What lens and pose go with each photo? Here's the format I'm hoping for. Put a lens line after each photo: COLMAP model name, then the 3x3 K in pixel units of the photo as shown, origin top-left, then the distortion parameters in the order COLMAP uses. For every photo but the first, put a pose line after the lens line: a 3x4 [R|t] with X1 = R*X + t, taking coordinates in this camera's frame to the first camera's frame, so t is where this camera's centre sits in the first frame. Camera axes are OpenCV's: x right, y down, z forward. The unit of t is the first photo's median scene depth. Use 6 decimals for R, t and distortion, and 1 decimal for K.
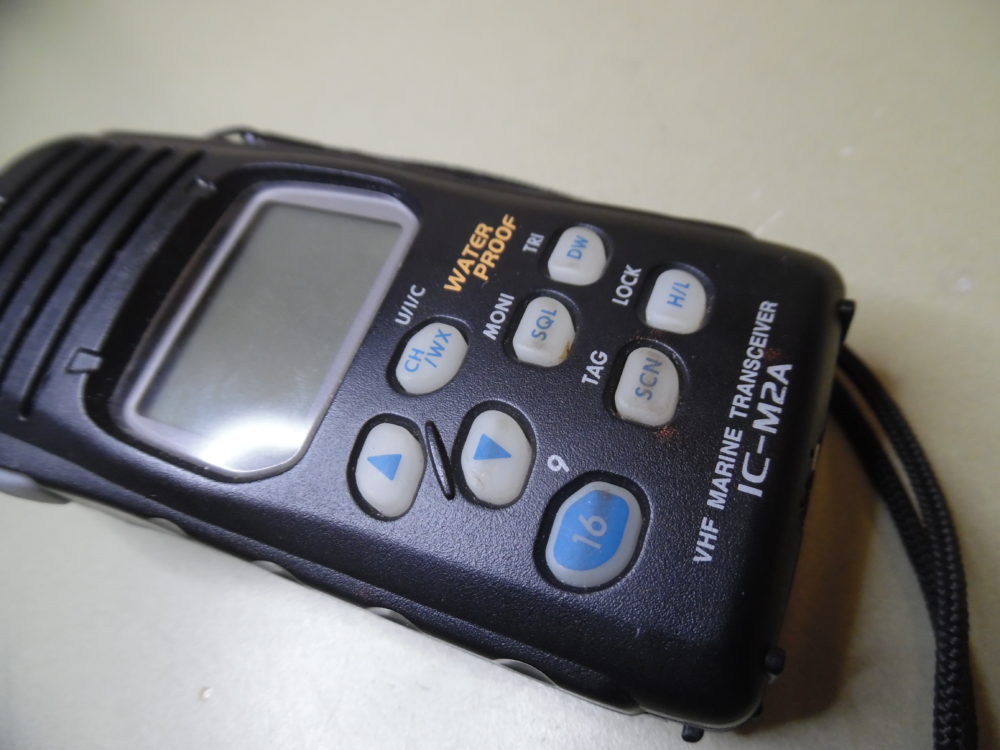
lens RADIAL K [[706.0, 0, 505.4], [0, 706.0, 375.4], [0, 0, 1]] dist [-0.000166, -0.002847]
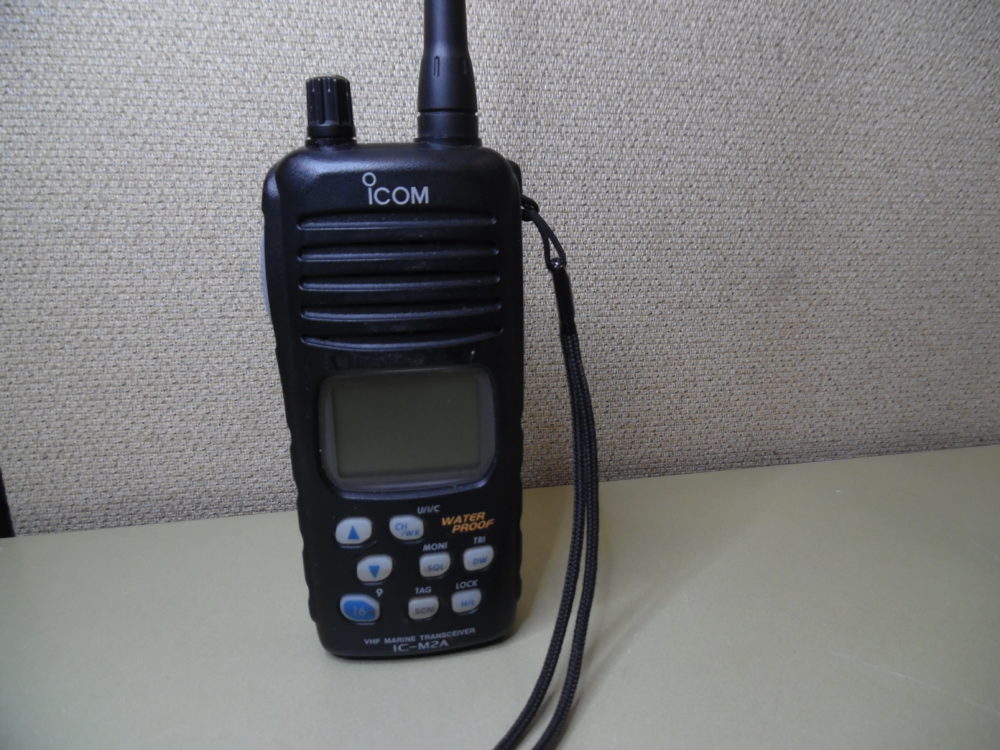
lens RADIAL K [[706.0, 0, 492.2], [0, 706.0, 375.8], [0, 0, 1]] dist [-0.000166, -0.002847]
pose [[0.329768, 0.791297, 0.514881, -1.465801], [-0.912803, 0.128071, 0.387800, -1.135783], [0.240924, -0.597869, 0.764531, -0.329104]]
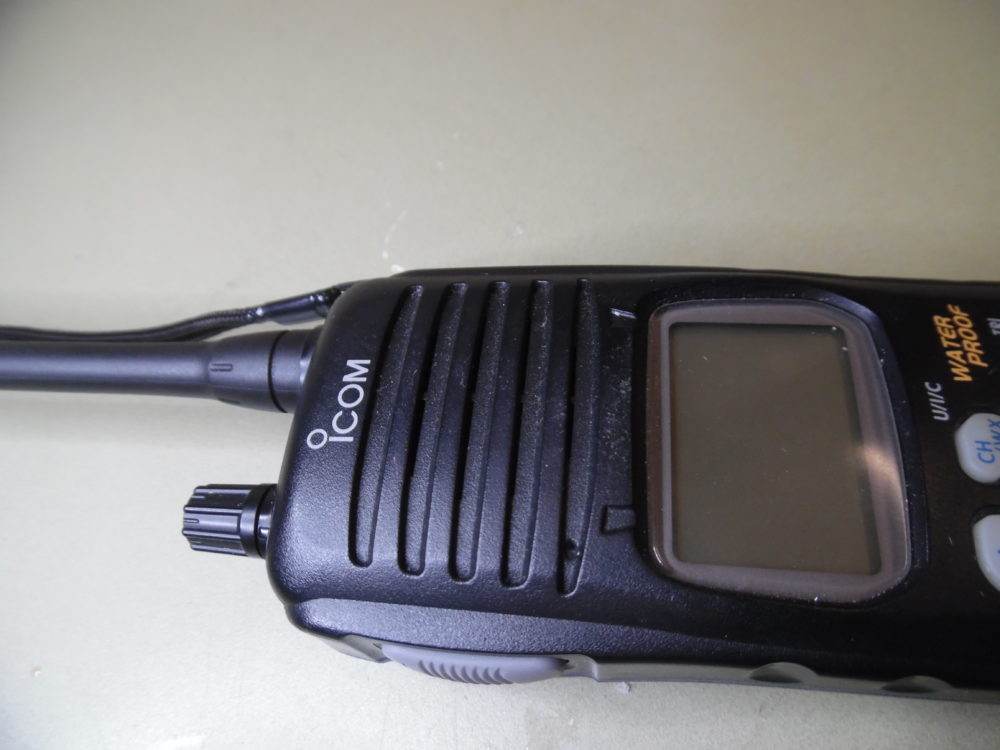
lens RADIAL K [[706.0, 0, 499.8], [0, 706.0, 375.9], [0, 0, 1]] dist [-0.000166, -0.002847]
pose [[0.960313, -0.168894, 0.221977, -0.992370], [0.185604, 0.980996, -0.056556, -0.197984], [-0.208207, 0.095511, 0.973410, 0.093537]]
